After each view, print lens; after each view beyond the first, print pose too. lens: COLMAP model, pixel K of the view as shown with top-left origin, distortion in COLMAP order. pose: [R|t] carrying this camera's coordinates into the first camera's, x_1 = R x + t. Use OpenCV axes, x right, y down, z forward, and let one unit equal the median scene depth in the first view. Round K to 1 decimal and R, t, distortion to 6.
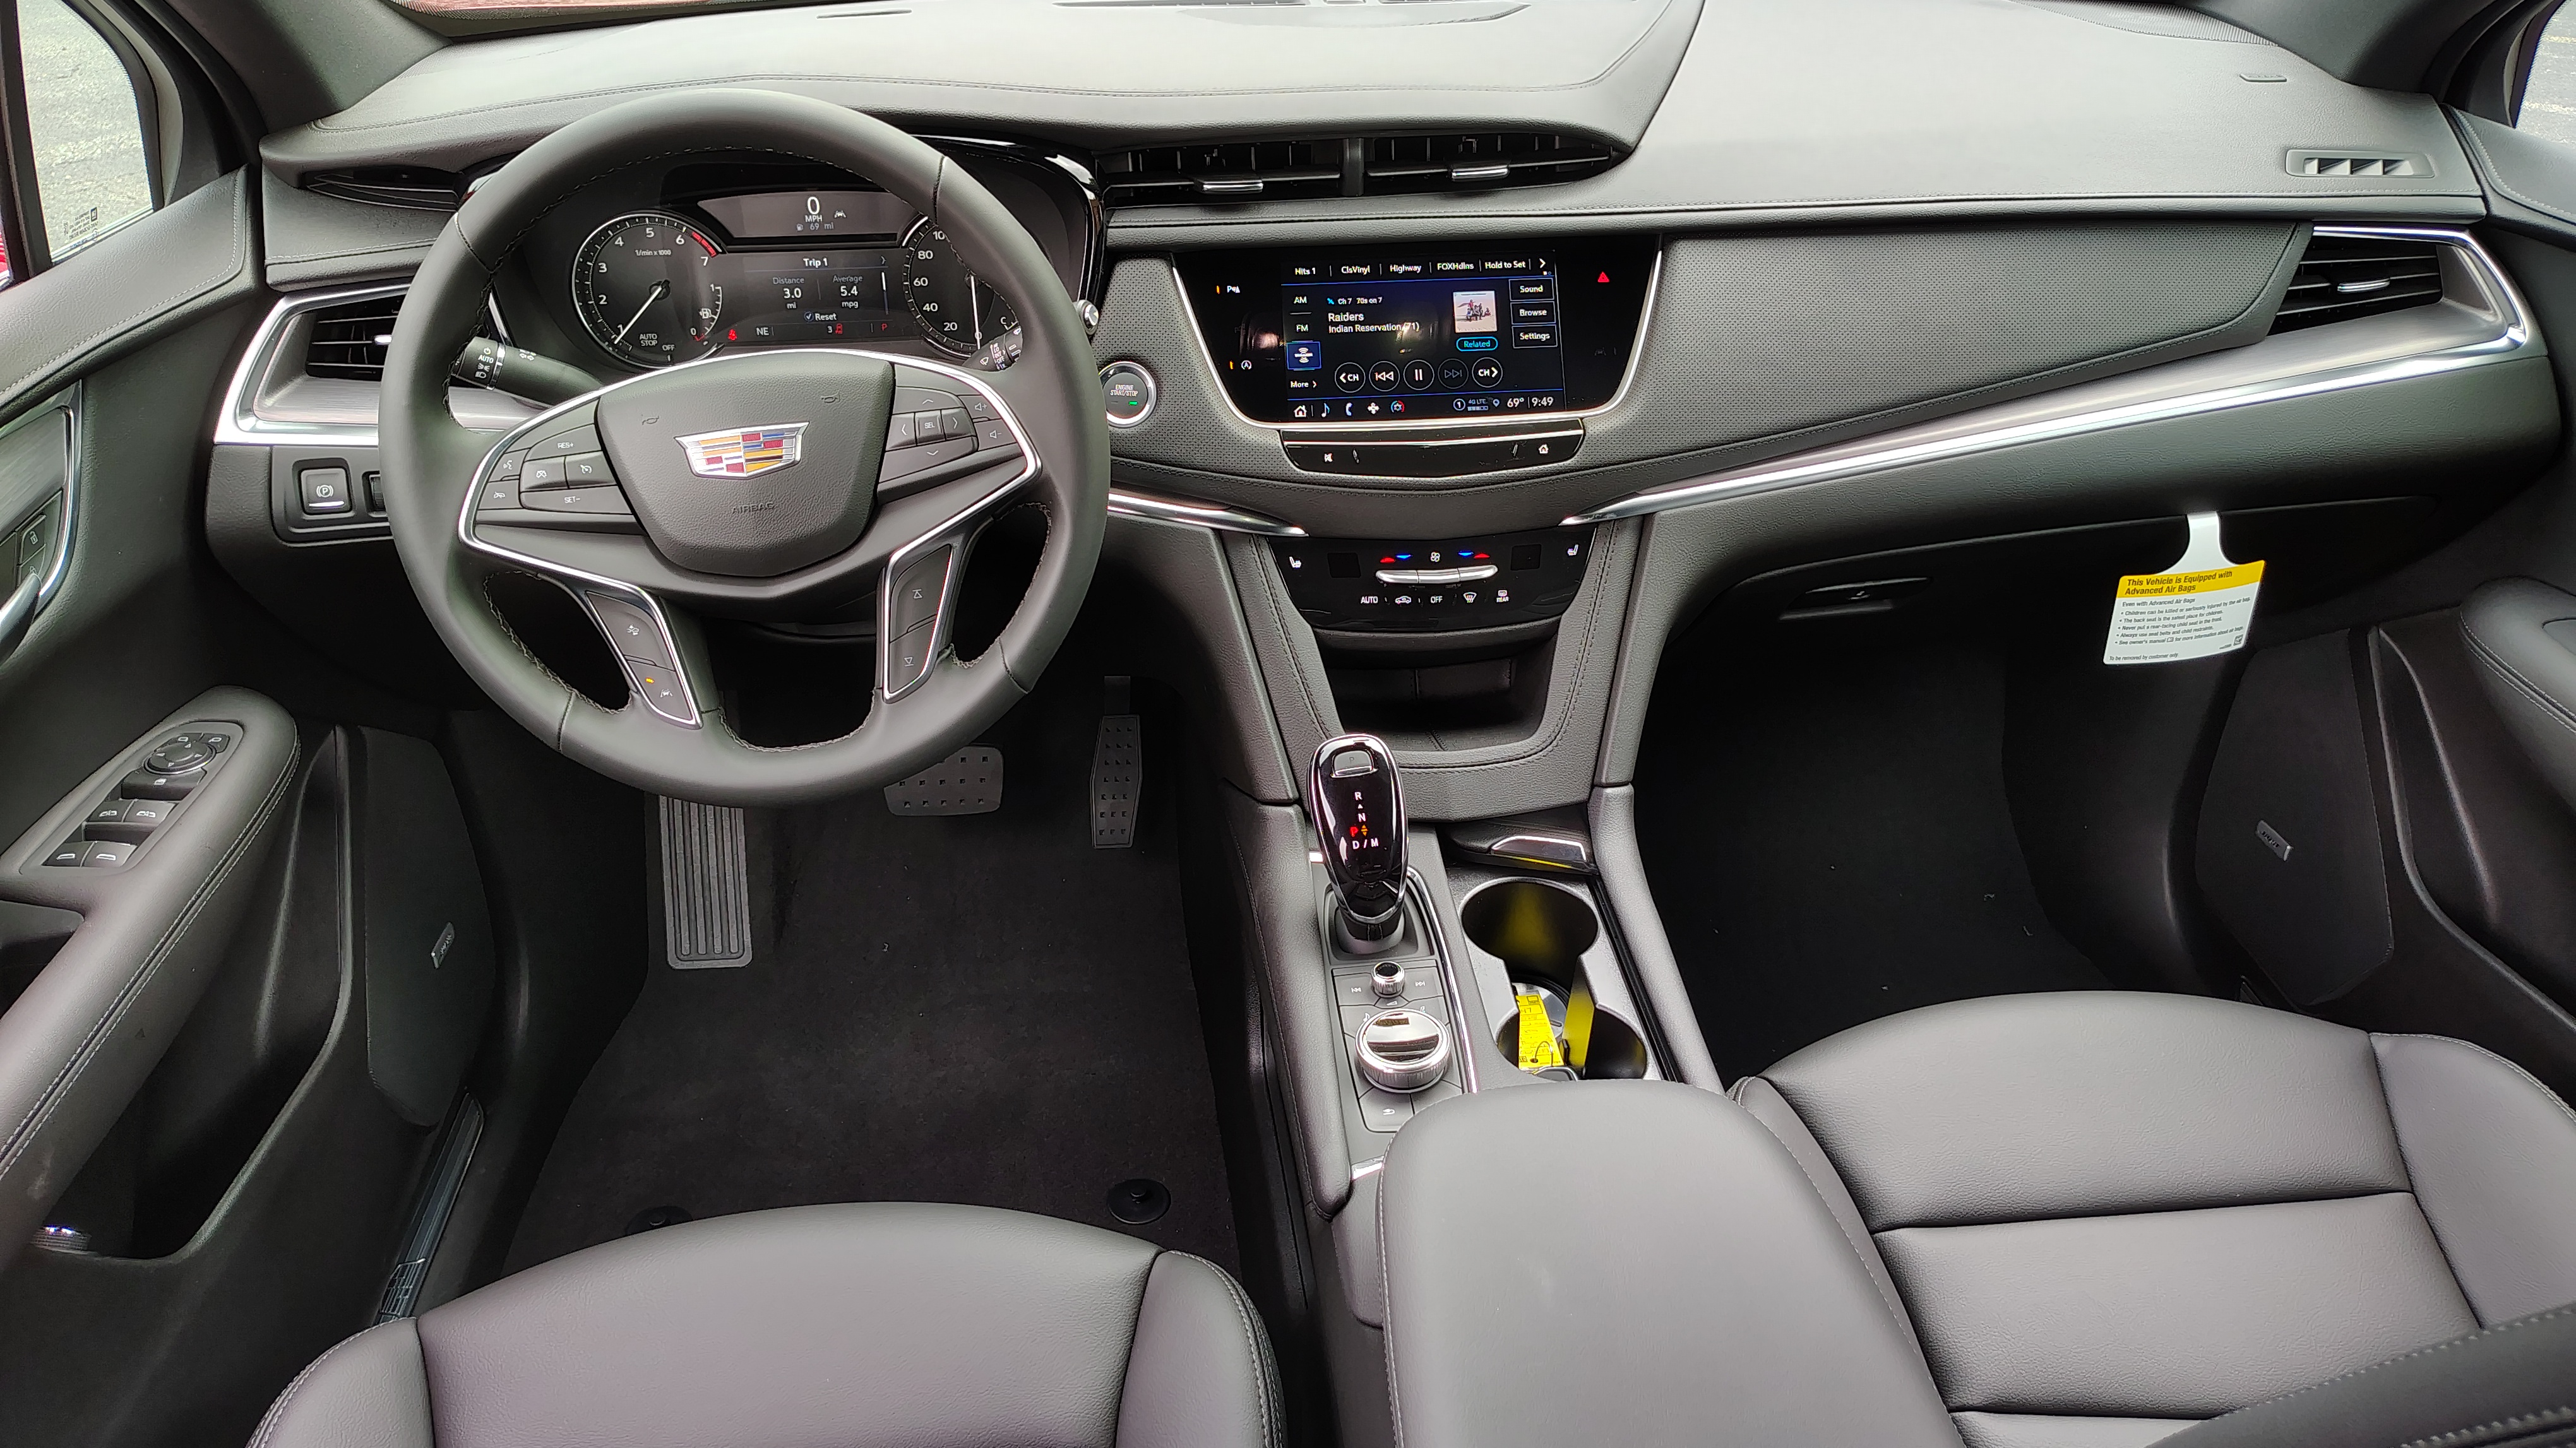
lens RADIAL K [[1768.9, 0, 1278.3], [0, 1768.9, 717.9], [0, 0, 1]] dist [-0.005339, -0.008301]
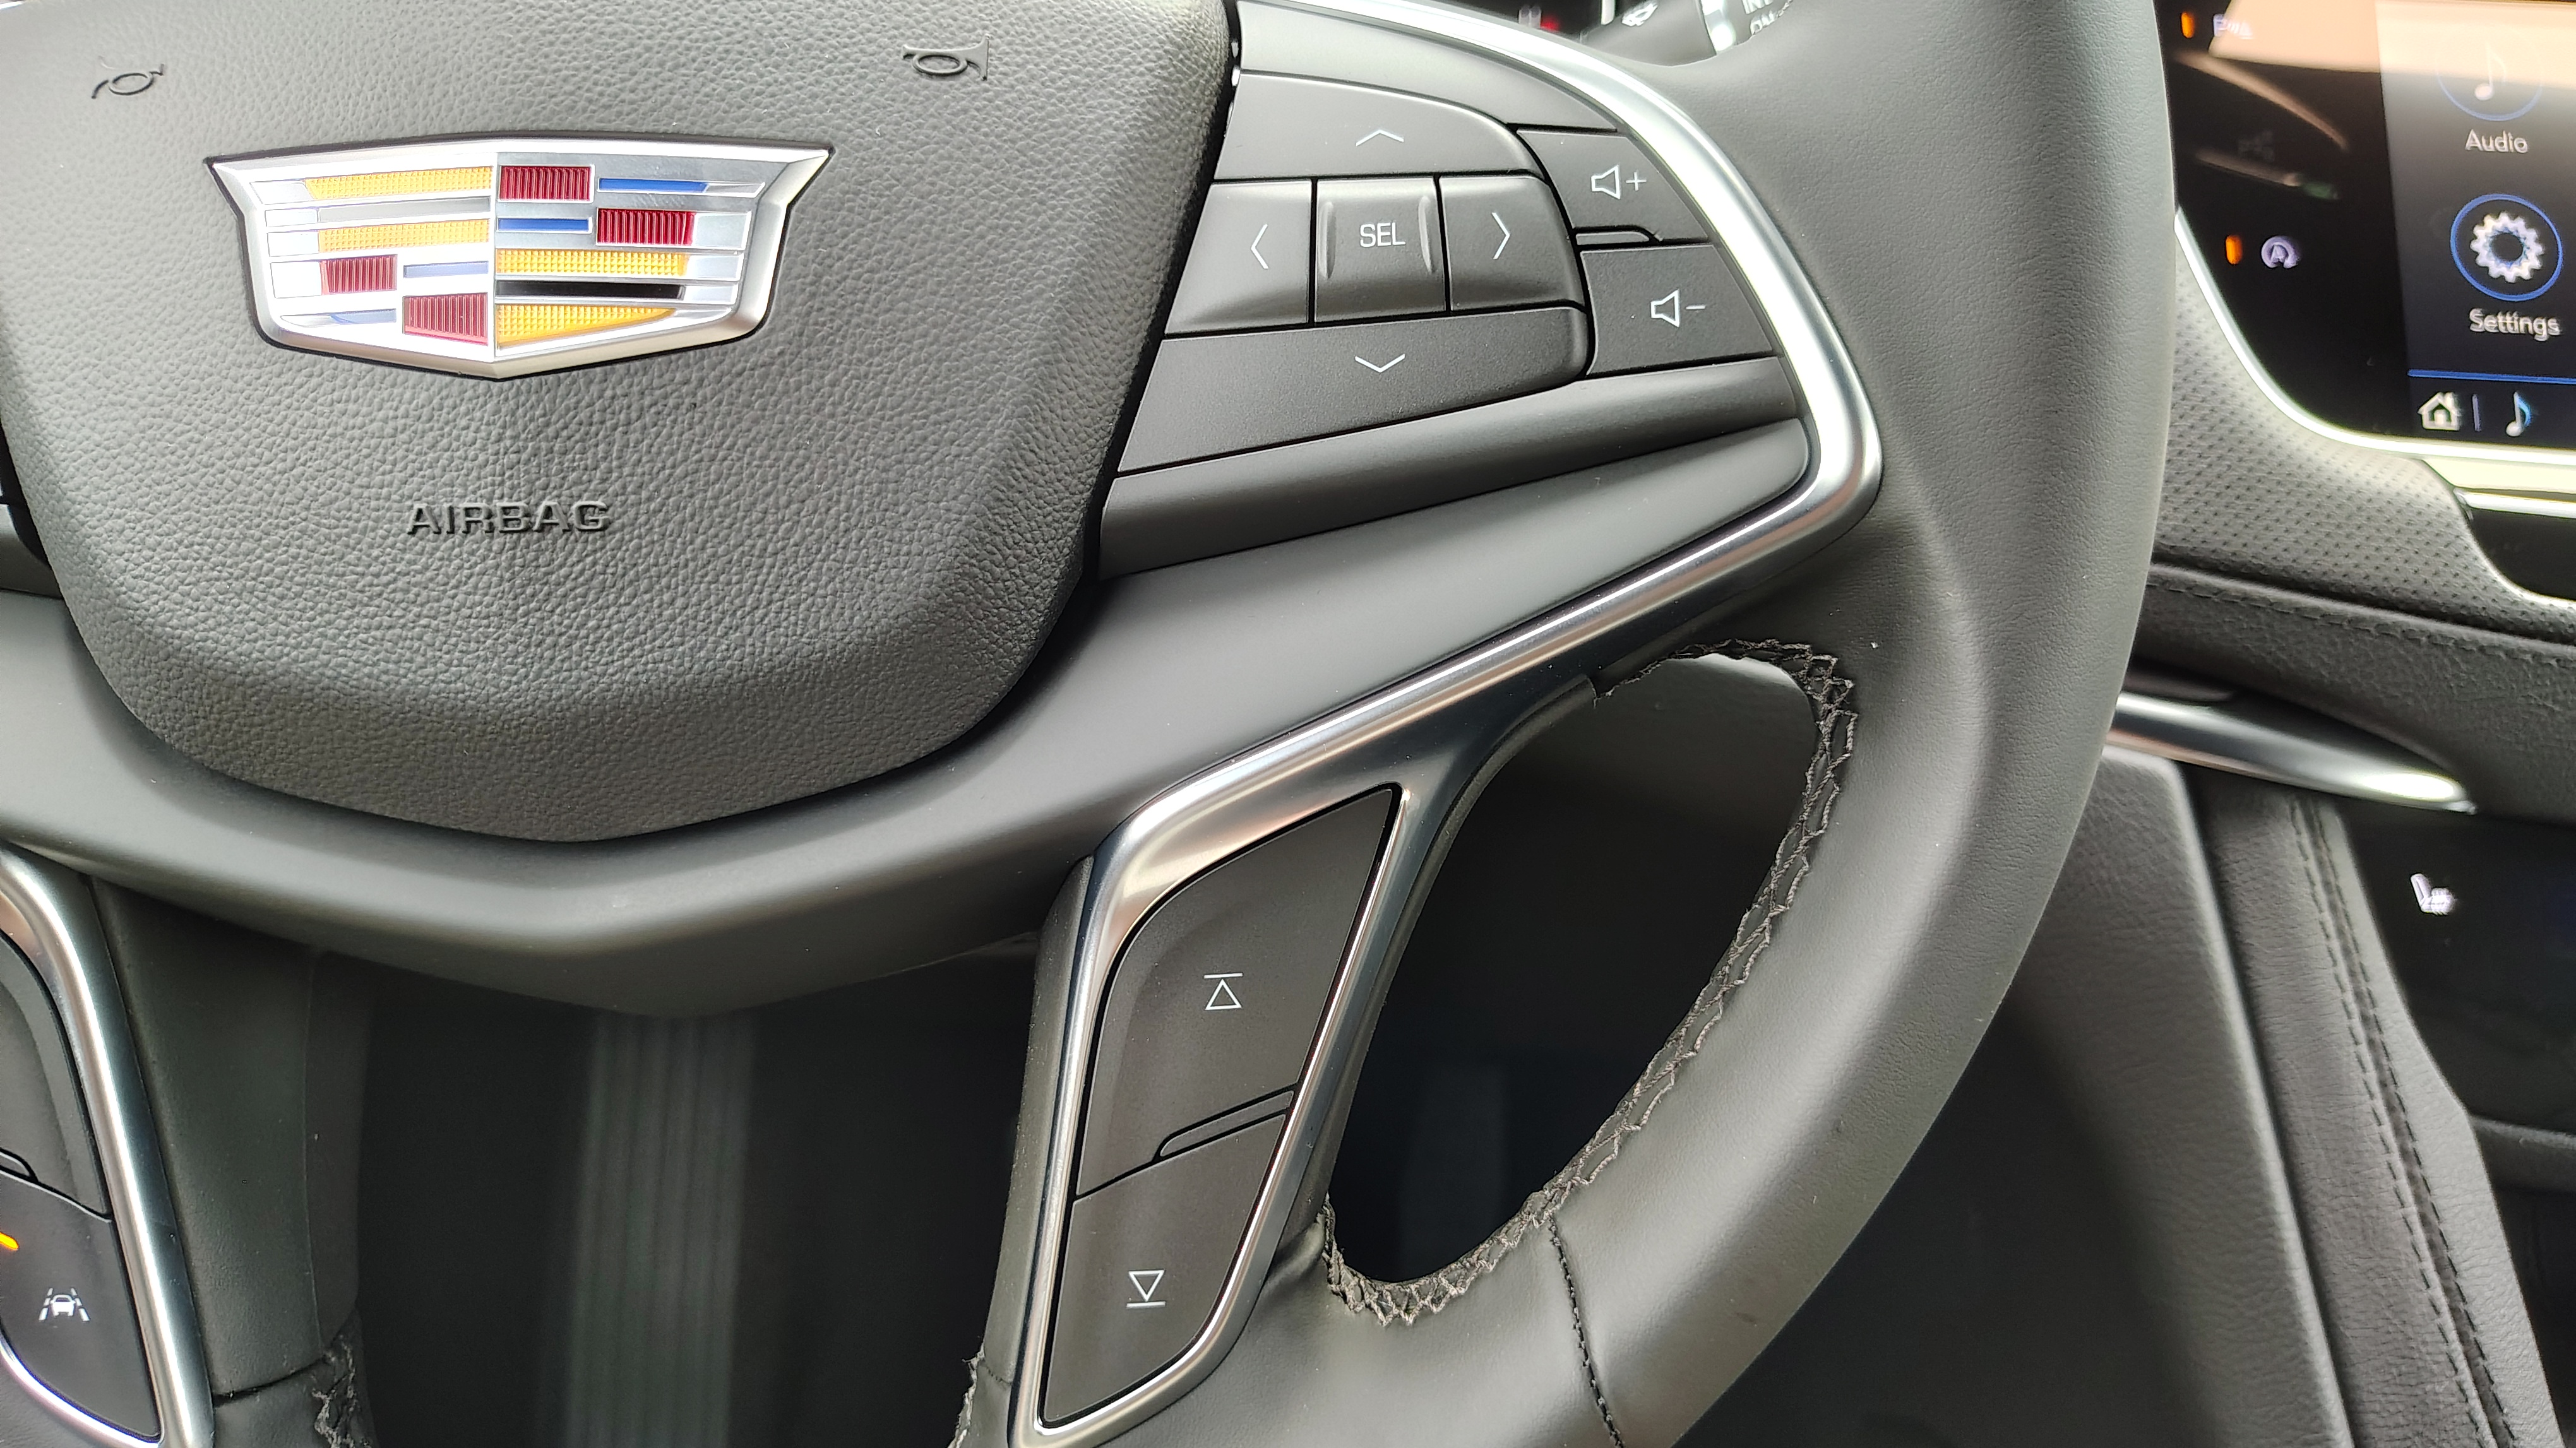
lens RADIAL K [[1768.9, 0, 1339.3], [0, 1768.9, 619.2], [0, 0, 1]] dist [-0.005339, -0.008301]
pose [[0.992456, 0.100605, -0.070066, -0.158002], [-0.107763, 0.988375, -0.107246, -0.081543], [0.058462, 0.113988, 0.991761, 0.682490]]
